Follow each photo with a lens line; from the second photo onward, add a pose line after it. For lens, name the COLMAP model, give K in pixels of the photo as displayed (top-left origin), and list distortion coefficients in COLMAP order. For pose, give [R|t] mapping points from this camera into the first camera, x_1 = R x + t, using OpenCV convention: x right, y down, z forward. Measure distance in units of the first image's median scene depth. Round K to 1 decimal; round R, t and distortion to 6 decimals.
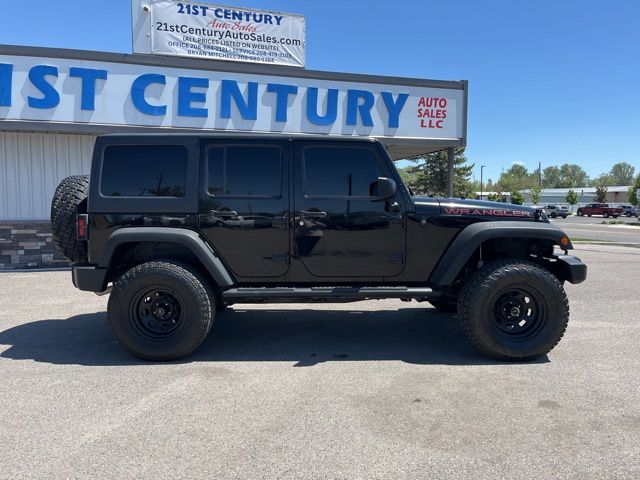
lens RADIAL K [[481.7, 0, 317.0], [0, 481.7, 238.6], [0, 0, 1]] dist [0.074744, -0.098871]
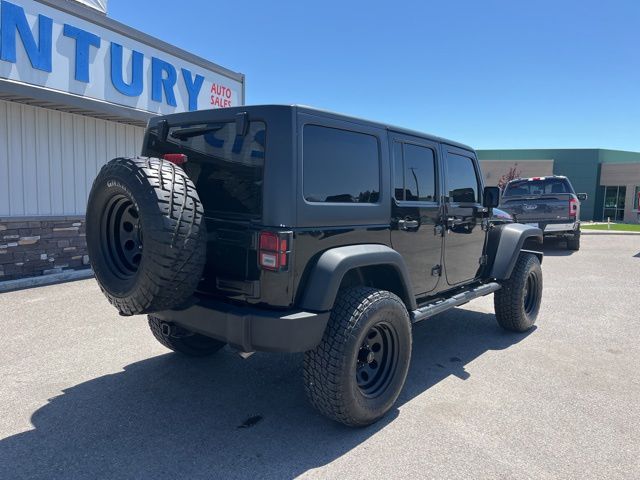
lens RADIAL K [[481.7, 0, 321.5], [0, 481.7, 240.5], [0, 0, 1]] dist [0.074744, -0.098871]
pose [[0.642464, -0.053665, 0.764434, -0.429631], [0.027270, 0.998514, 0.047178, -0.030494], [-0.765830, -0.009464, 0.642973, 0.265859]]
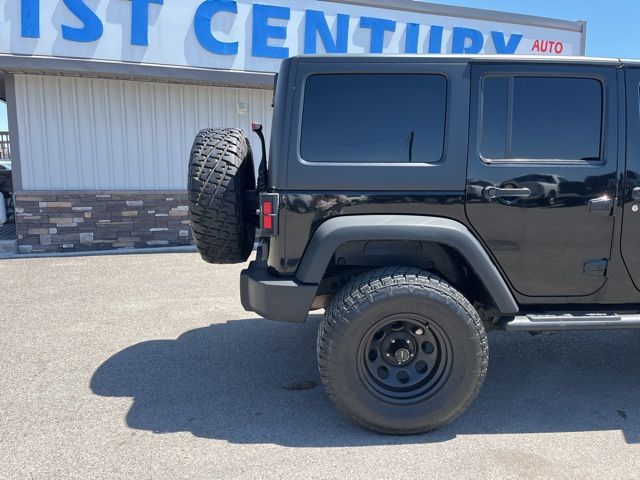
lens RADIAL K [[481.7, 0, 322.6], [0, 481.7, 242.2], [0, 0, 1]] dist [0.074744, -0.098871]
pose [[0.998871, -0.002315, 0.047439, -0.206952], [-0.001468, 0.996829, 0.079566, -0.017122], [-0.047473, -0.079546, 0.995700, 0.190115]]
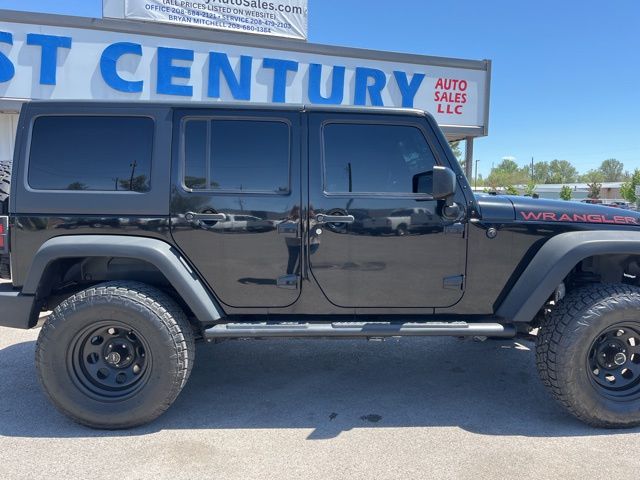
lens RADIAL K [[481.7, 0, 318.5], [0, 481.7, 241.8], [0, 0, 1]] dist [0.074744, -0.098871]
pose [[0.999702, 0.007467, 0.023246, -0.022551], [-0.007940, 0.999763, 0.020288, -0.014226], [-0.023089, -0.020466, 0.999524, 0.139096]]
